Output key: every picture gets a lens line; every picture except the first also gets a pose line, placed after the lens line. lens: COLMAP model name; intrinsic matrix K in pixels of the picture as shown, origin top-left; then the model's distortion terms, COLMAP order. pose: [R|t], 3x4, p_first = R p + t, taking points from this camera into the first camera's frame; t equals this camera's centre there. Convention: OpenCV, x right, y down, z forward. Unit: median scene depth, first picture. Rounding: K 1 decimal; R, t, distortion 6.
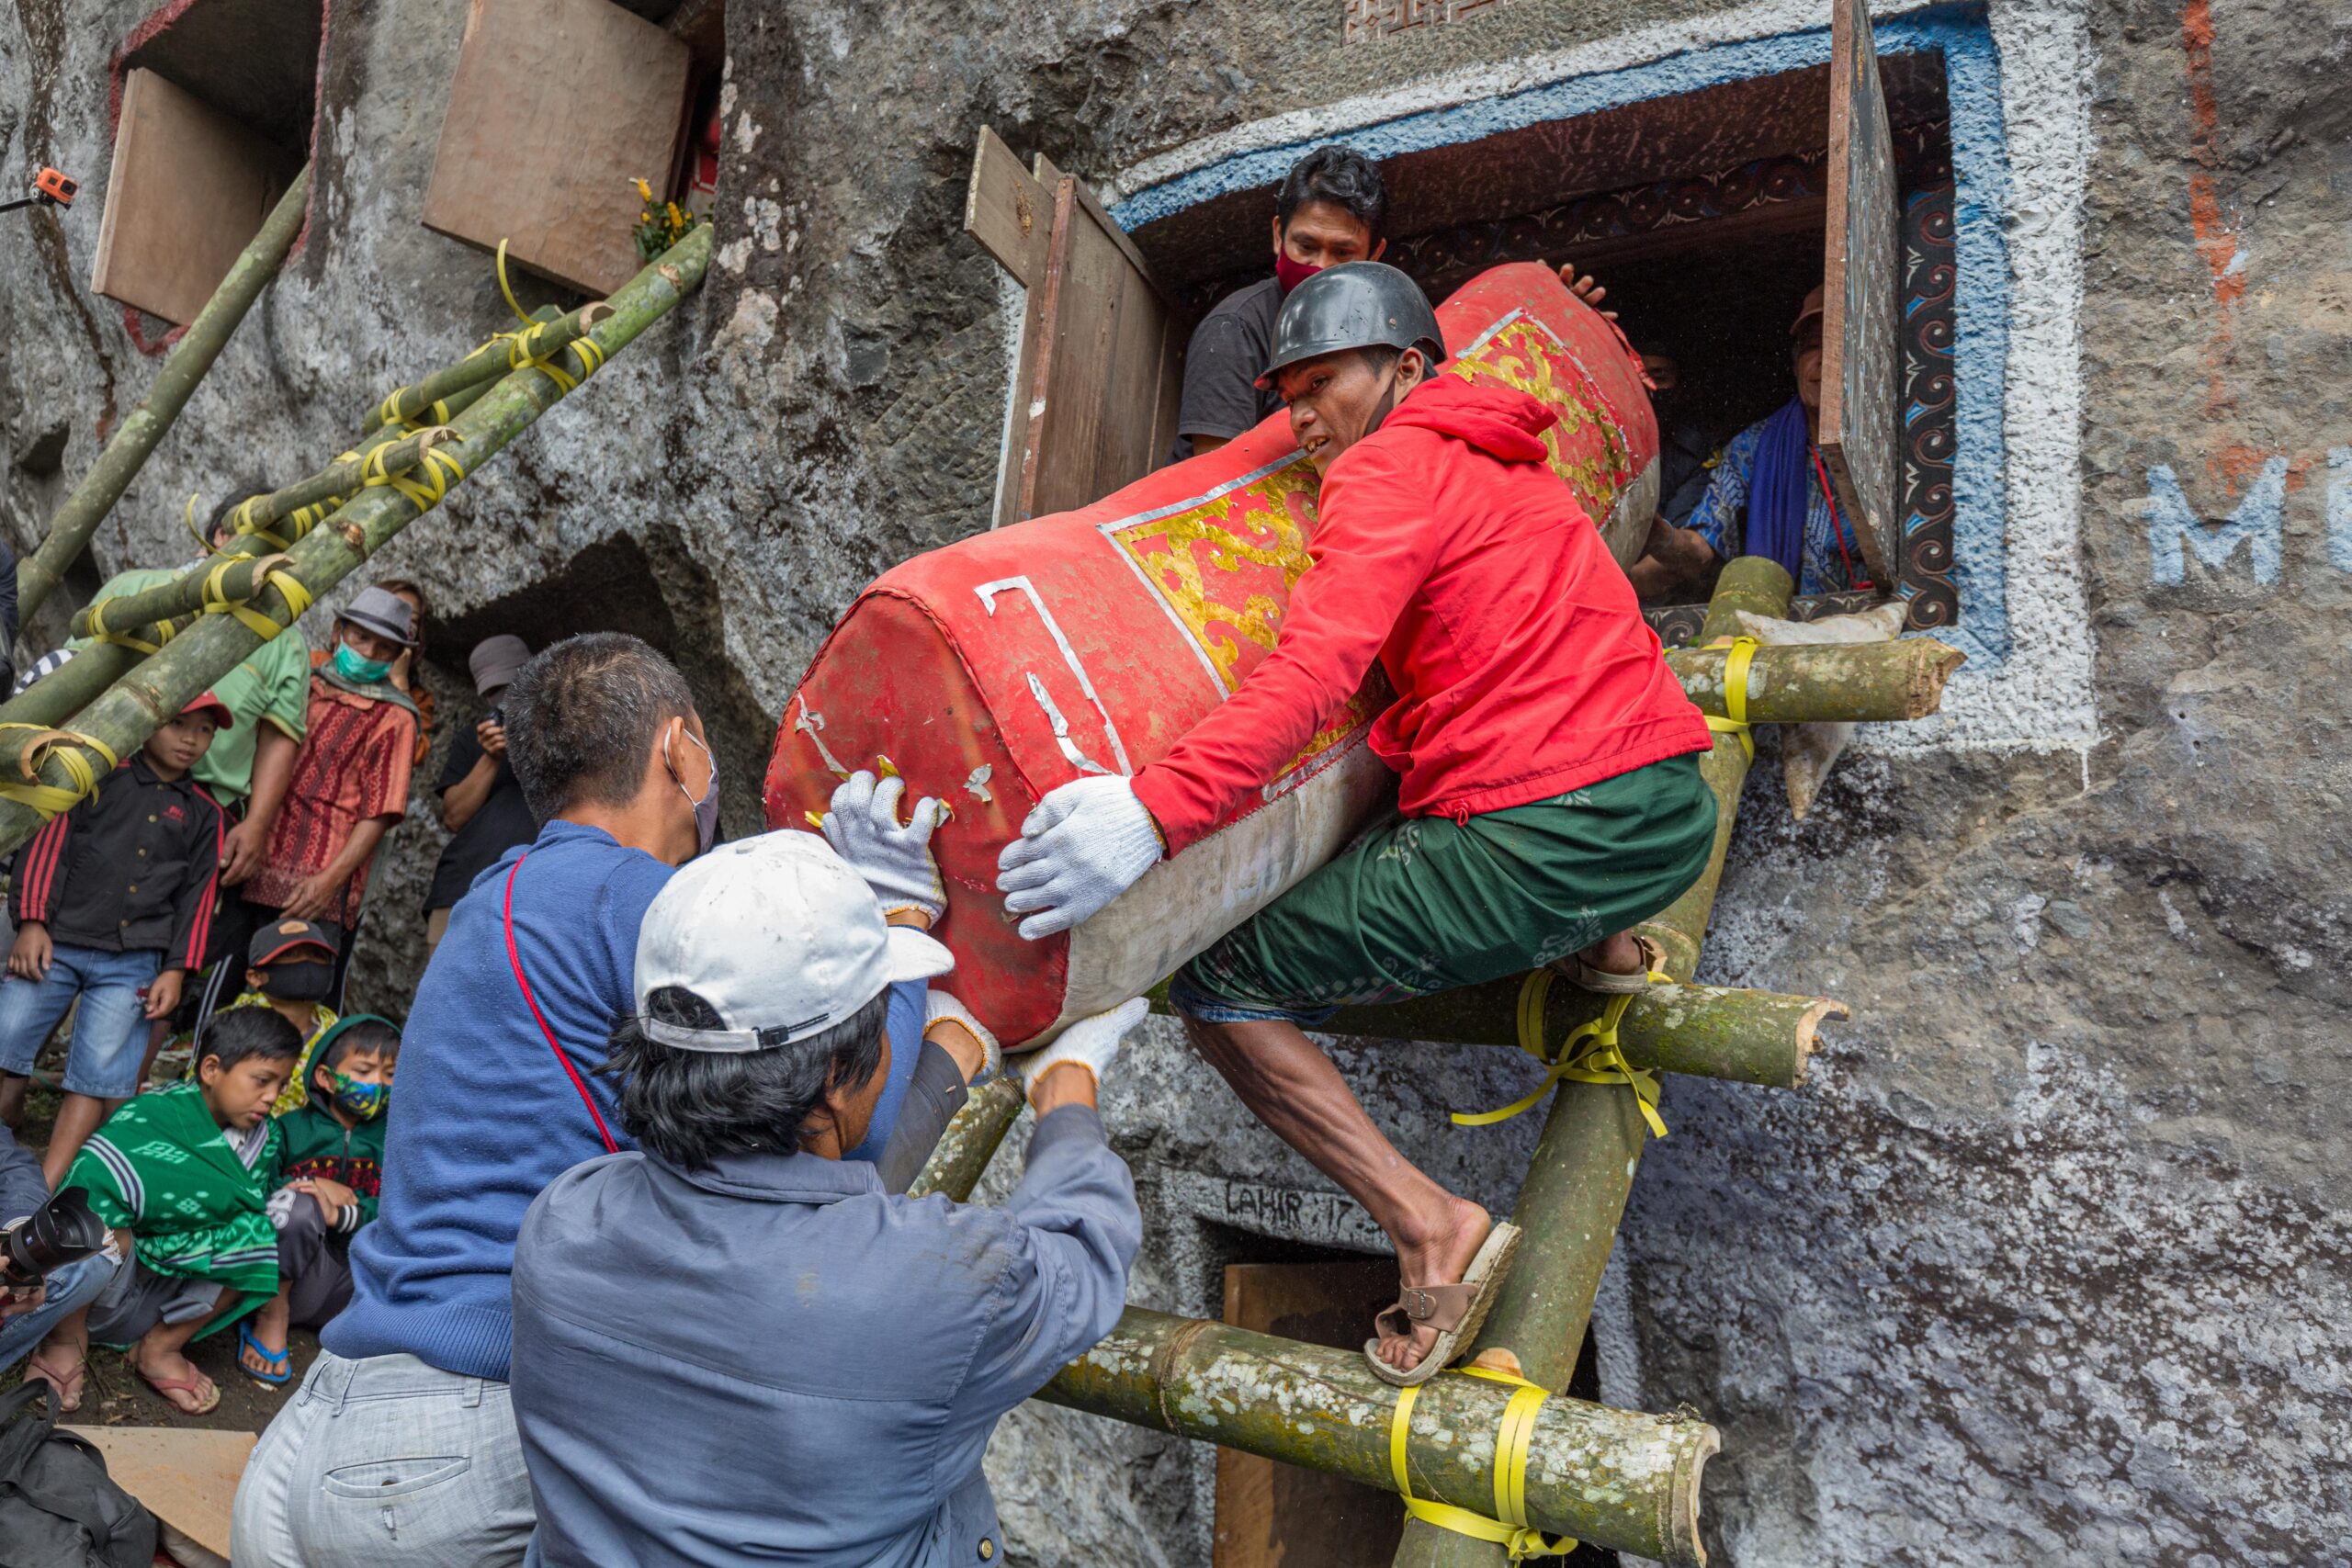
lens RADIAL K [[1911.8, 0, 1174.7], [0, 1911.8, 781.7], [0, 0, 1]] dist [-0.000703, 0.006031]
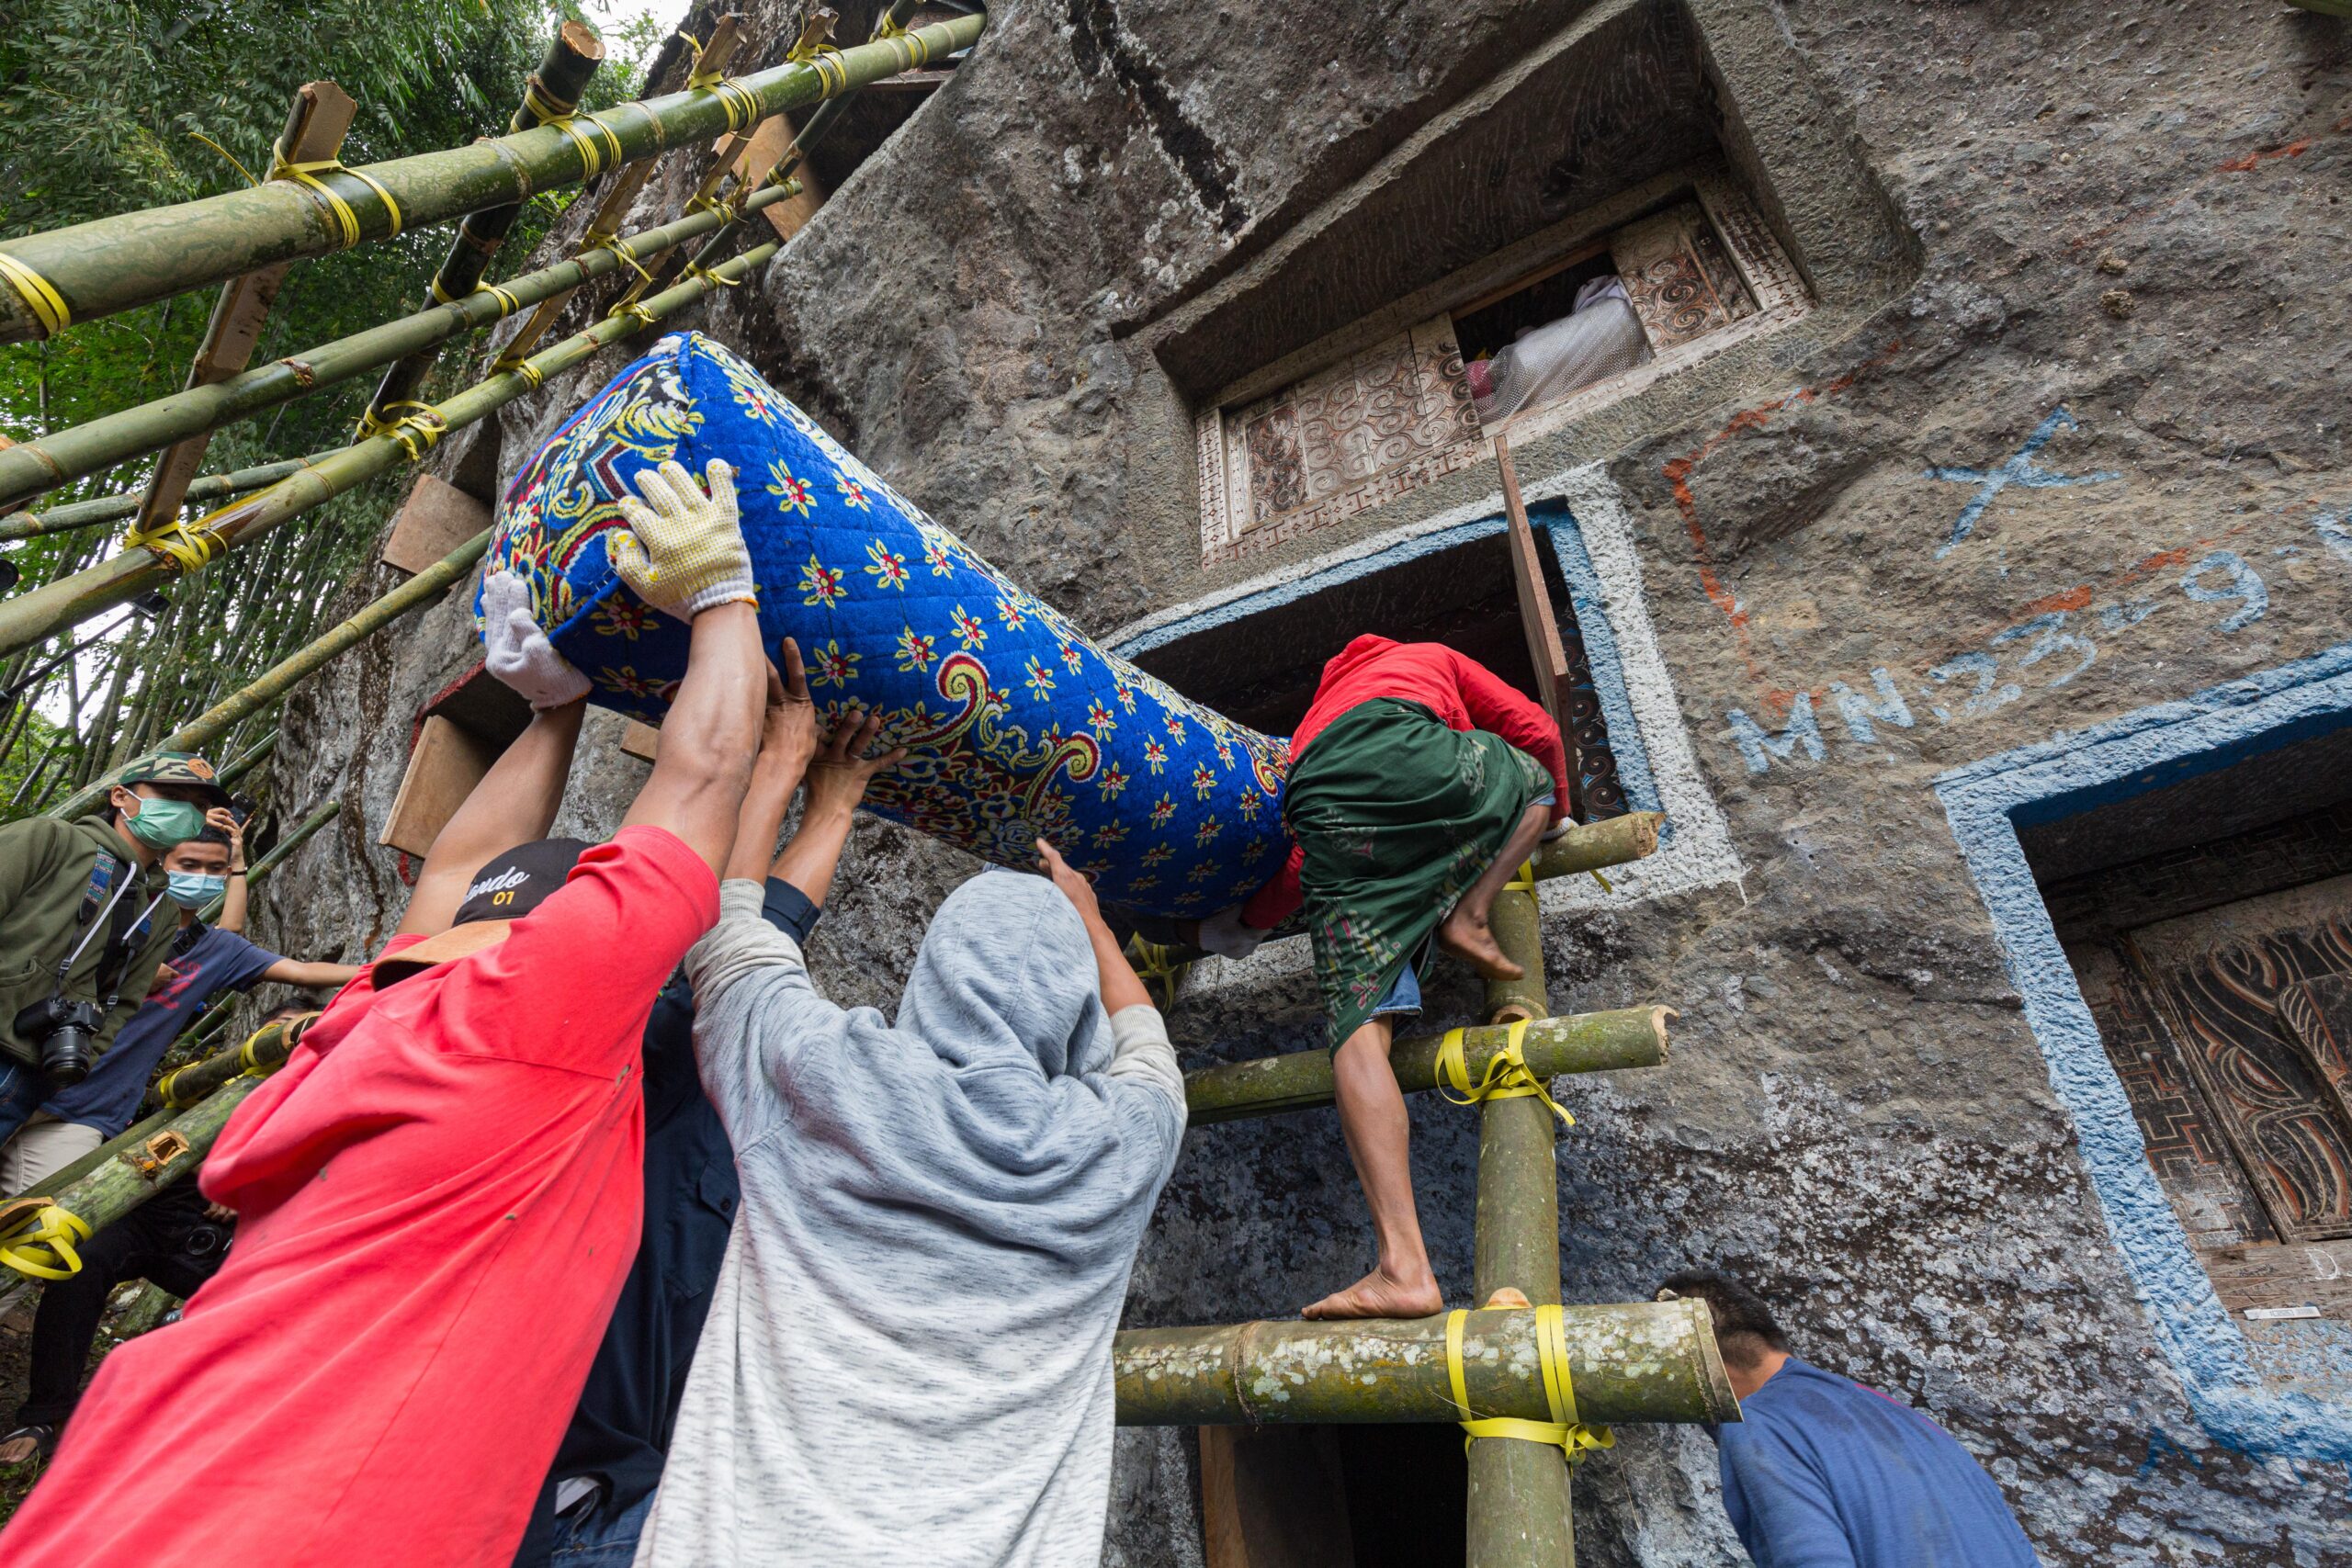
lens RADIAL K [[1076.2, 0, 1175.6], [0, 1076.2, 783.1], [0, 0, 1]] dist [0.004795, 0.000207]
pose [[0.987653, -0.048096, 0.149095, -0.112902], [0.101147, 0.922528, -0.372440, 0.192945], [-0.119631, 0.382922, 0.916002, 0.204271]]
